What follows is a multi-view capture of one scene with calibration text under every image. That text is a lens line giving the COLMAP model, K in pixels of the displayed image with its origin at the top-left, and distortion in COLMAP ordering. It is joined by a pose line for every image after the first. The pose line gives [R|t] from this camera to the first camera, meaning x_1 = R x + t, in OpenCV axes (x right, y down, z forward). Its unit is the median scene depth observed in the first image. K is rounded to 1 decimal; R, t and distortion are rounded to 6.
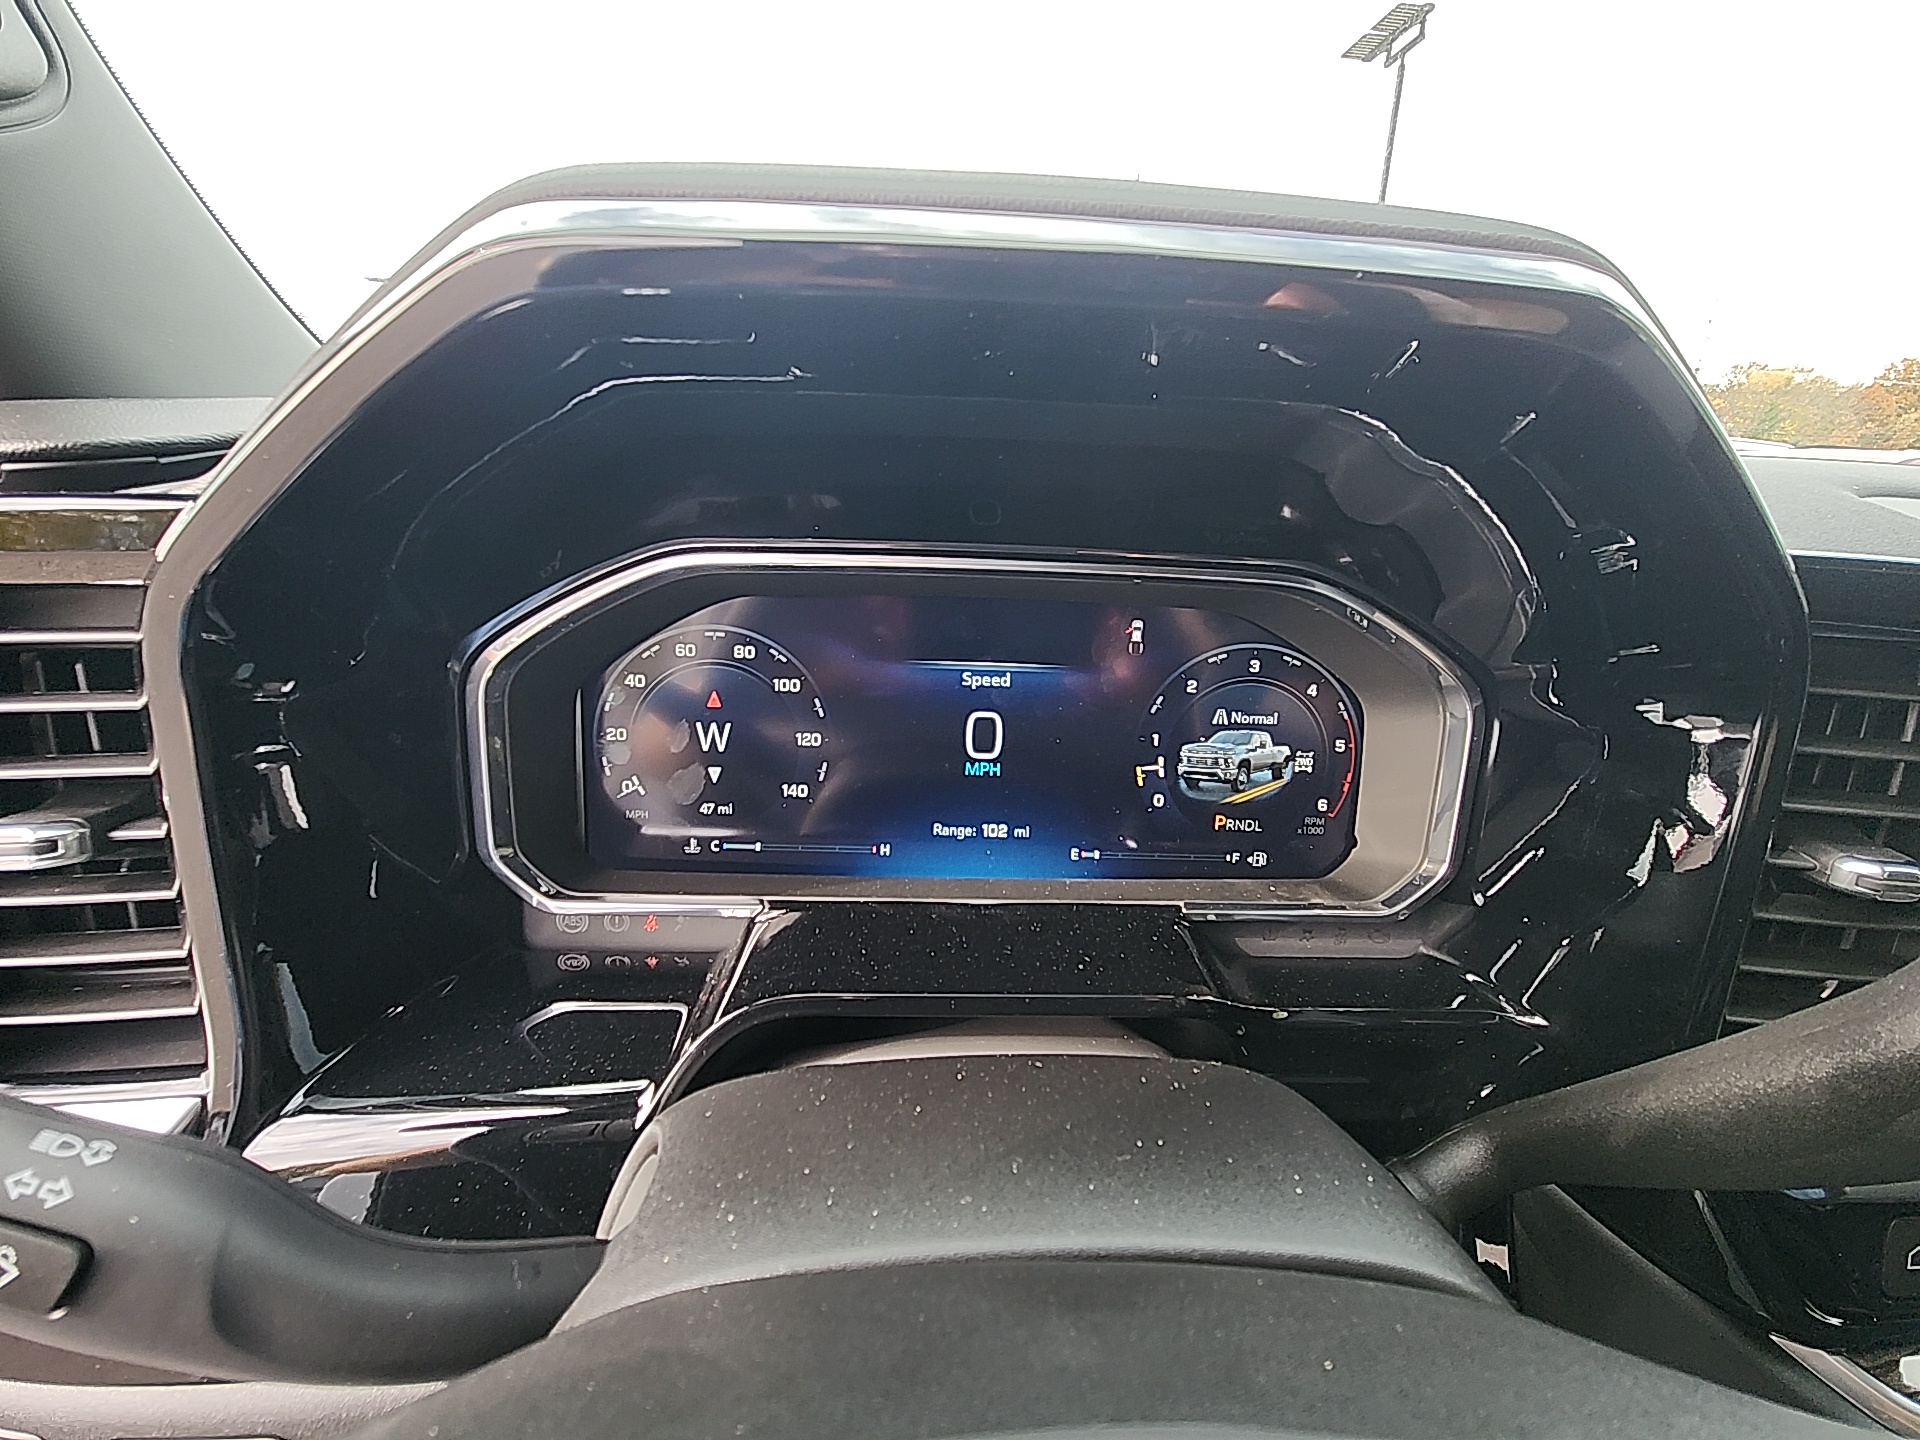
lens RADIAL K [[777.0, 0, 956.5], [0, 777.0, 716.2], [0, 0, 1]] dist [0.009226, -0.005508]
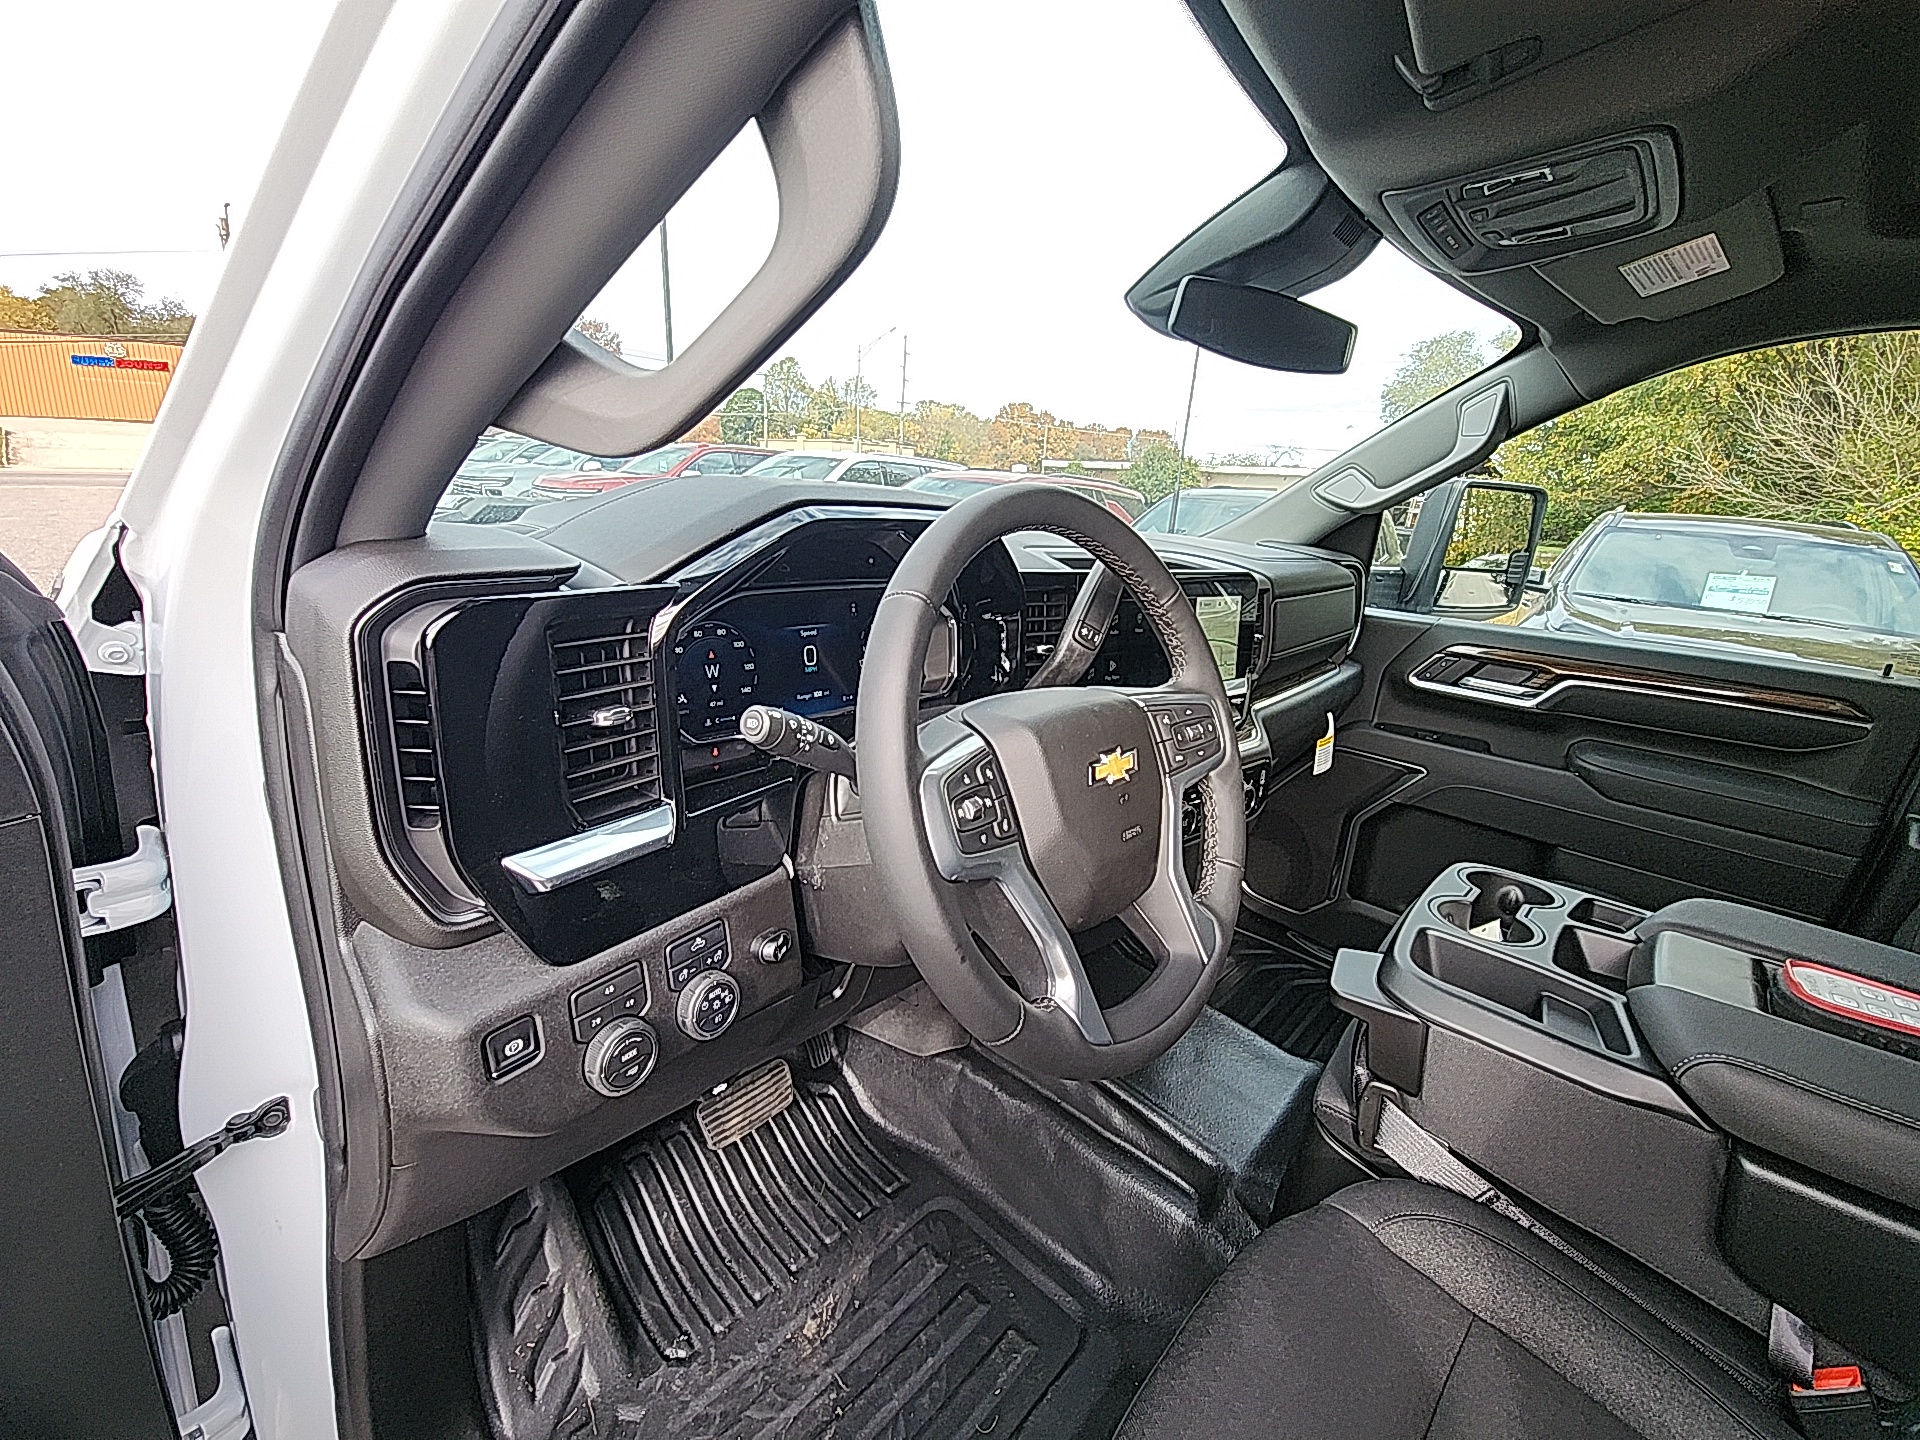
lens RADIAL K [[777.0, 0, 947.3], [0, 777.0, 702.7], [0, 0, 1]] dist [0.009226, -0.005508]
pose [[0.709119, -0.172132, 0.683755, -1.352905], [0.176164, 0.982240, 0.064576, 0.088107], [-0.682727, 0.074661, 0.726849, -1.066977]]
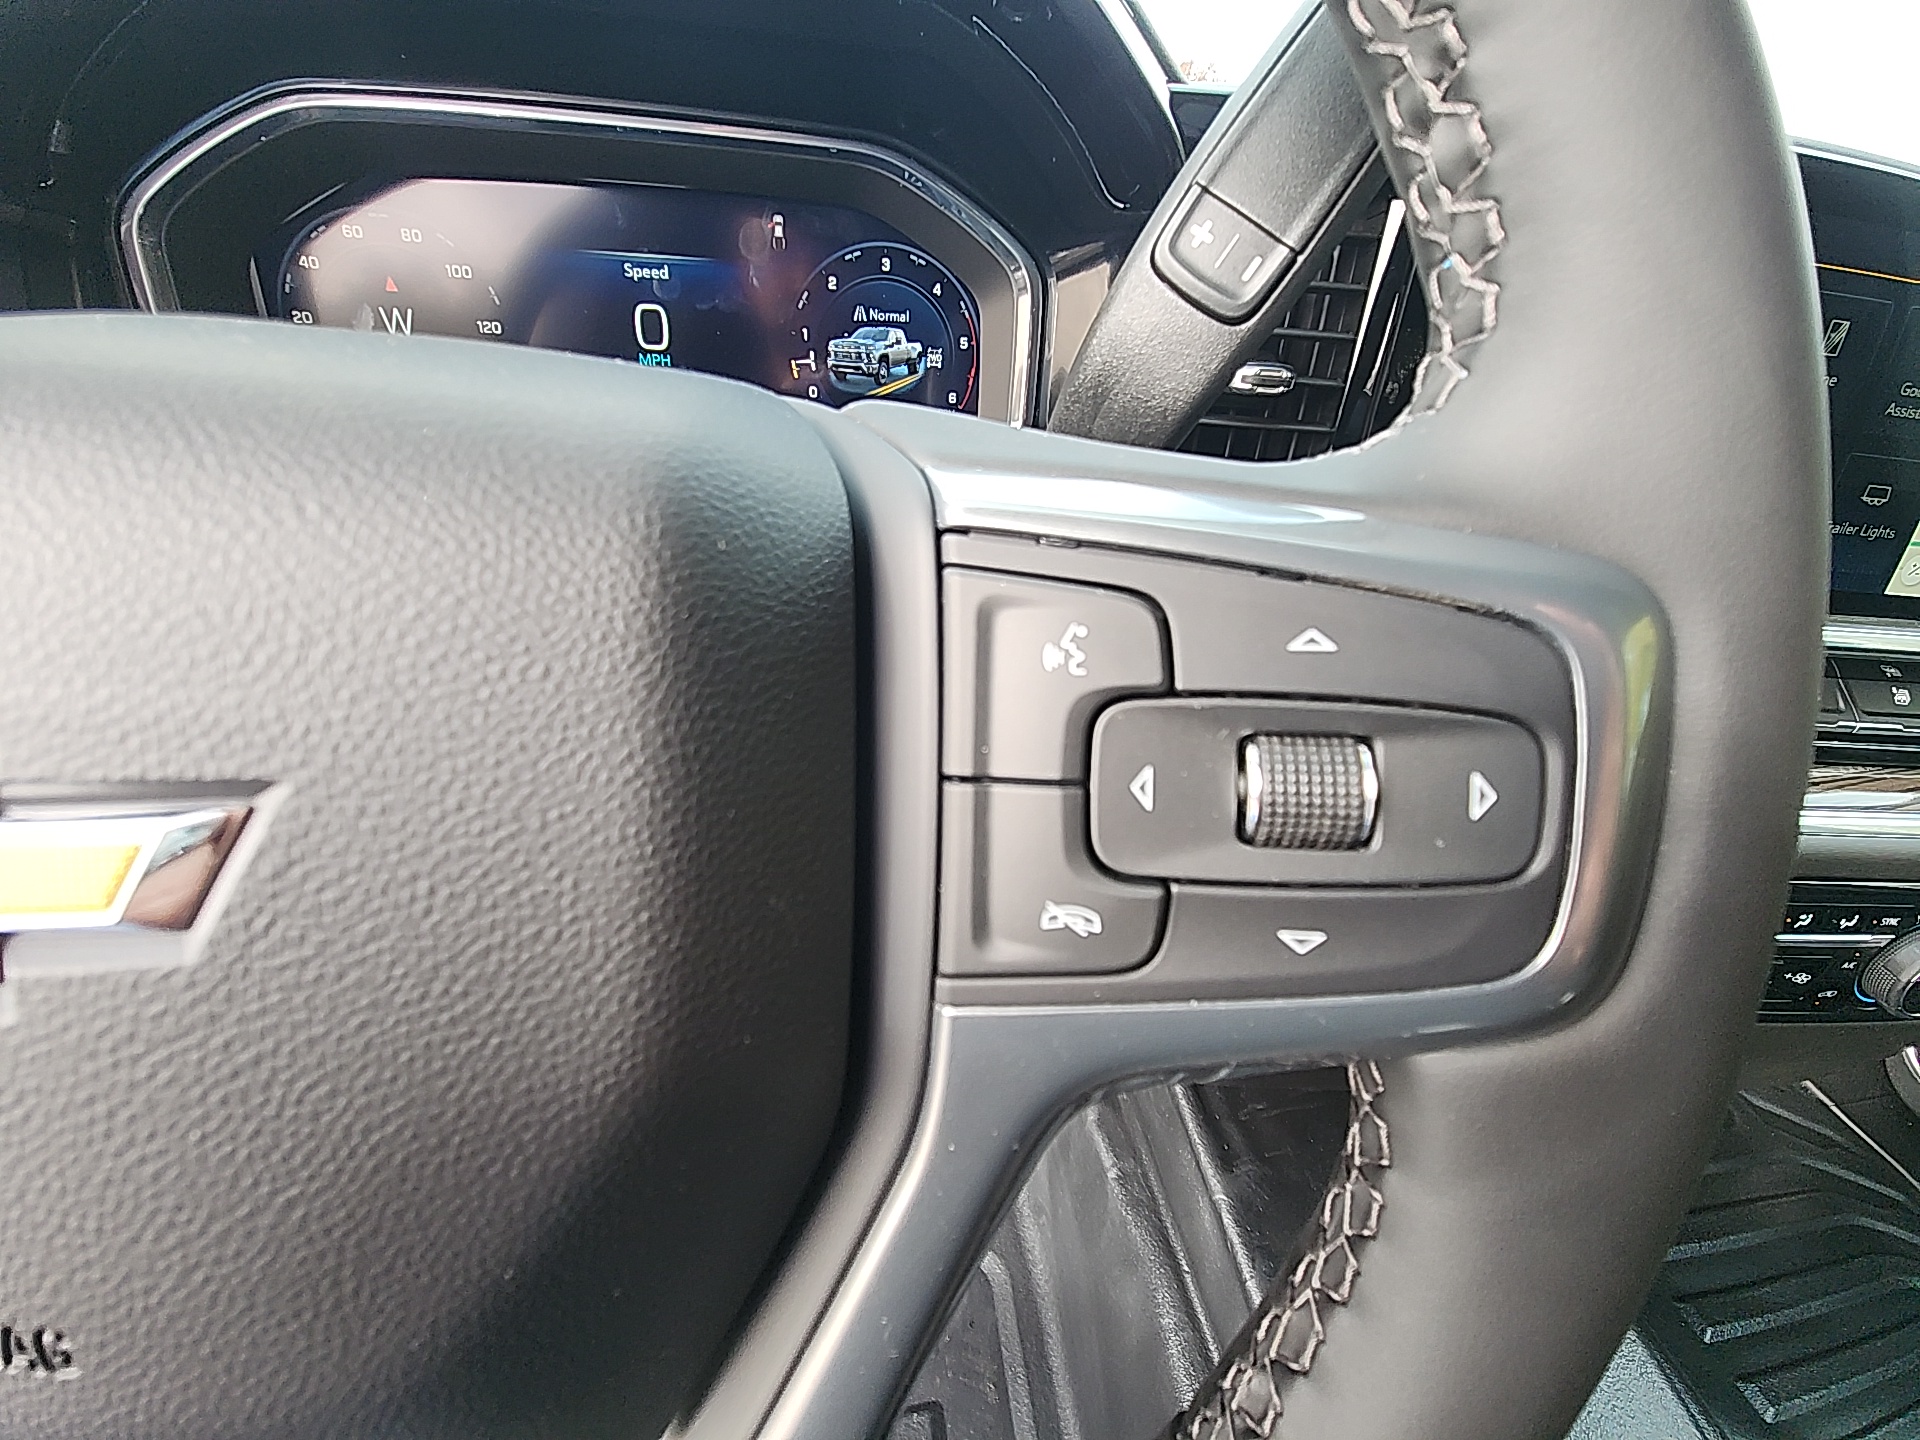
lens RADIAL K [[776.3, 0, 953.8], [0, 776.3, 711.1], [0, 0, 1]] dist [0.005883, -0.000706]
pose [[0.994567, -0.035585, 0.097823, 0.341980], [0.012319, 0.973386, 0.228841, 0.315056], [-0.103363, -0.226392, 0.968536, -0.280799]]
